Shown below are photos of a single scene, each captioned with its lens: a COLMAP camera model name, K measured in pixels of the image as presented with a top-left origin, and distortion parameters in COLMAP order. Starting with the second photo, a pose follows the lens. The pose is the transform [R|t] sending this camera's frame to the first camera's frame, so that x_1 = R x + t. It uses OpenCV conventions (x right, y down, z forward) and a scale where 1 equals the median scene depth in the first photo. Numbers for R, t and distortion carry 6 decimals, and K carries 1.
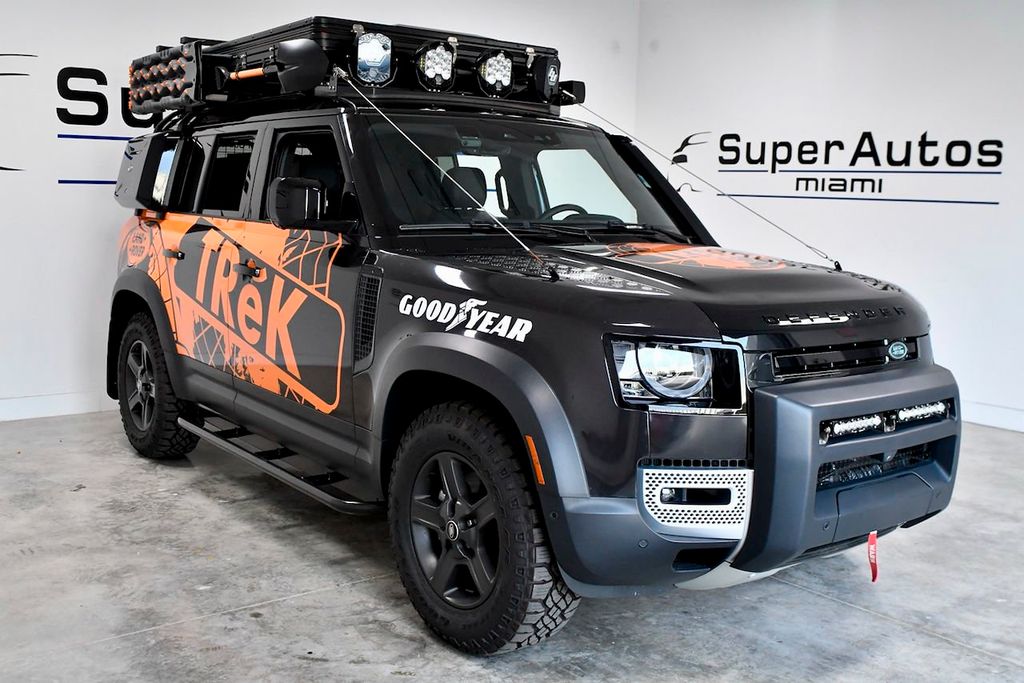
lens RADIAL K [[1066.0, 0, 512.0], [0, 1066.0, 341.5], [0, 0, 1]] dist [-0.049191, 0.011210]
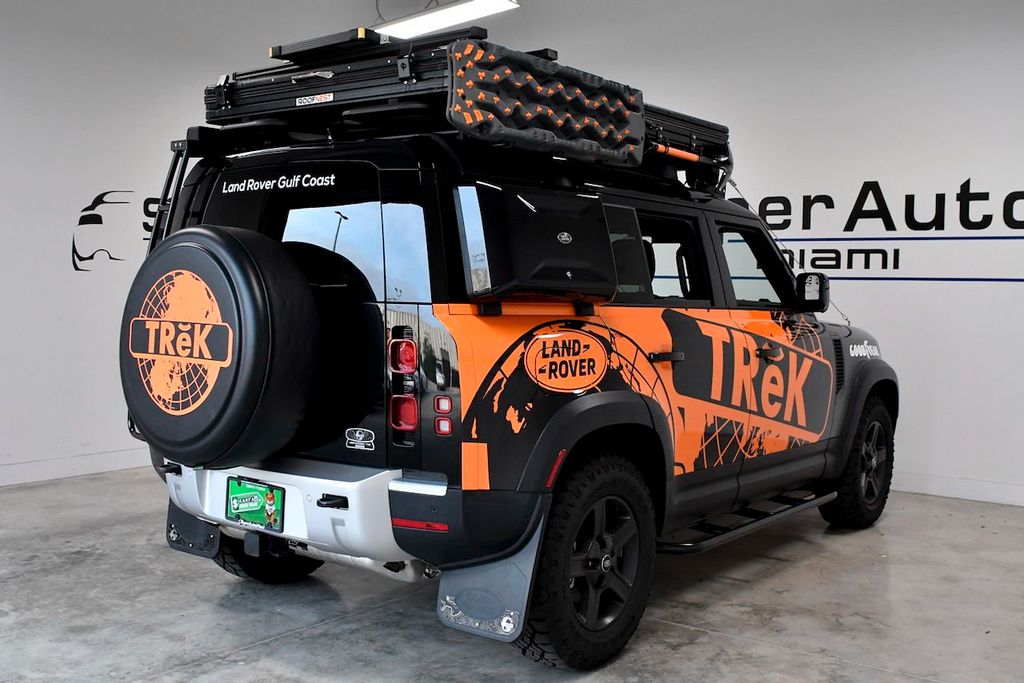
lens RADIAL K [[1066.0, 0, 512.0], [0, 1066.0, 341.5], [0, 0, 1]] dist [-0.049191, 0.011210]
pose [[-0.288191, -0.073707, 0.954732, -1.387360], [0.098733, 0.989432, 0.106189, -0.251752], [-0.952469, 0.124866, -0.277868, 1.766030]]
